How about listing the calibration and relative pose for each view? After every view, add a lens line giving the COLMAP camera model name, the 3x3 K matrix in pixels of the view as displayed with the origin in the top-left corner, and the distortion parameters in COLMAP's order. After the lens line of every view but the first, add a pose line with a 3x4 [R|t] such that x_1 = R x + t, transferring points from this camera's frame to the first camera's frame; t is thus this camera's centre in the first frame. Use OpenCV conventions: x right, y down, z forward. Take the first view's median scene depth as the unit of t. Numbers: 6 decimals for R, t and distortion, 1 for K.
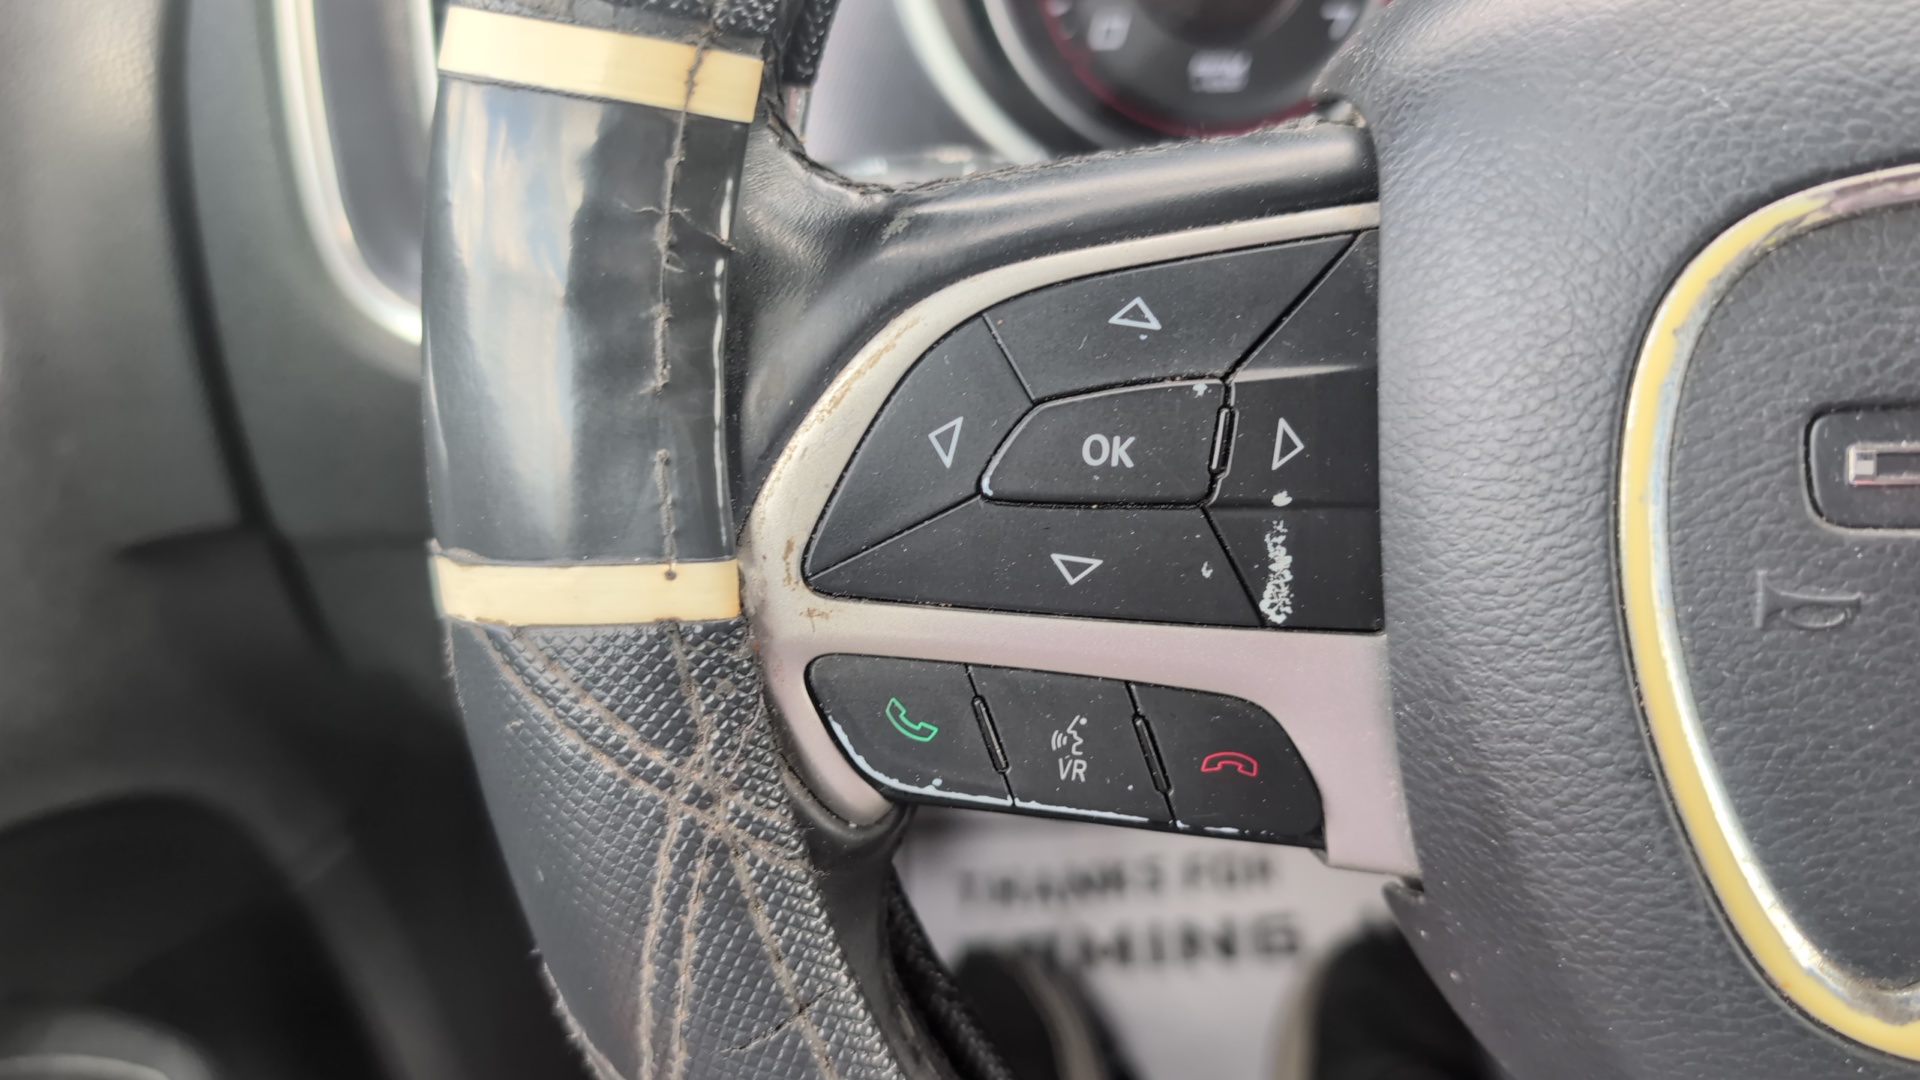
lens RADIAL K [[1634.1, 0, 961.5], [0, 1634.1, 500.4], [0, 0, 1]] dist [0.016759, 0.001904]
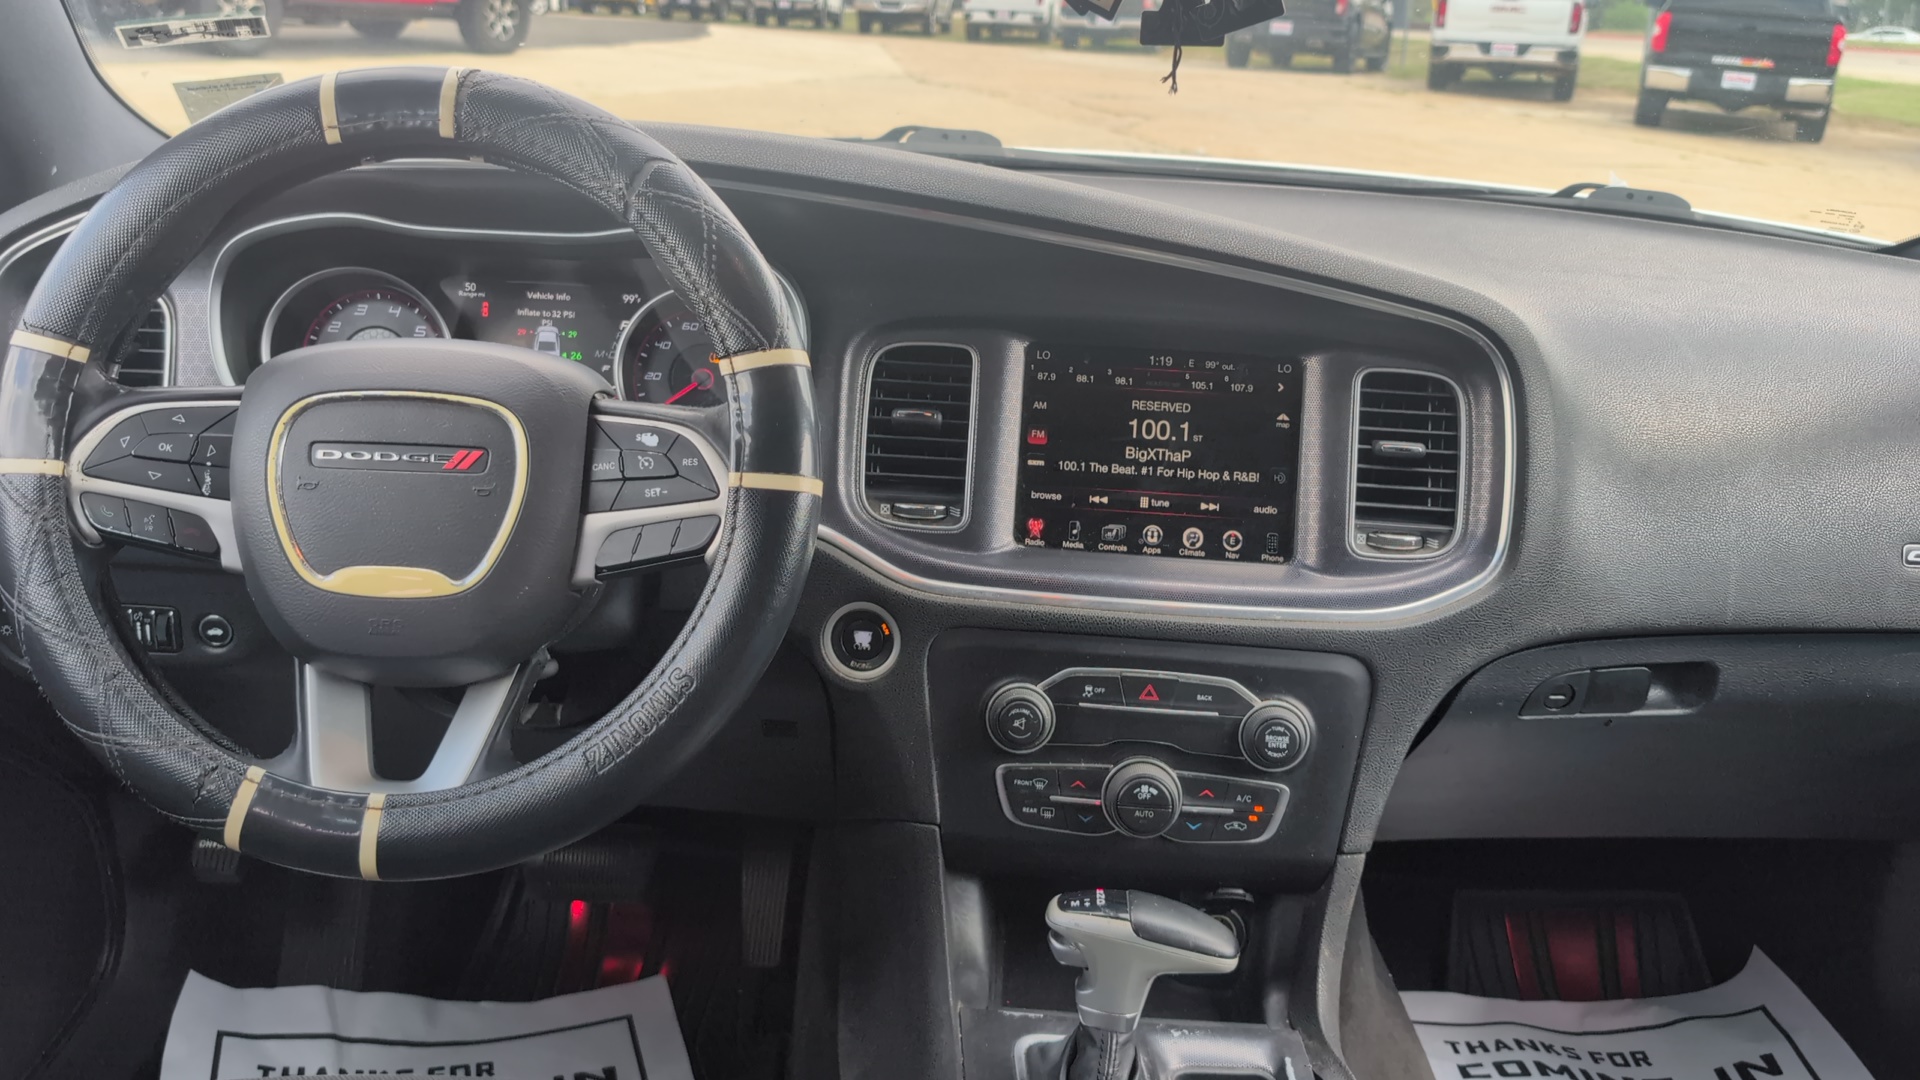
lens RADIAL K [[1628.7, 0, 970.6], [0, 1628.7, 528.6], [0, 0, 1]] dist [0.011249, -0.012572]
pose [[0.980741, 0.092794, 0.171861, 1.411479], [-0.045122, 0.963772, -0.262882, 1.174589], [-0.190029, 0.250064, 0.949398, -3.306549]]
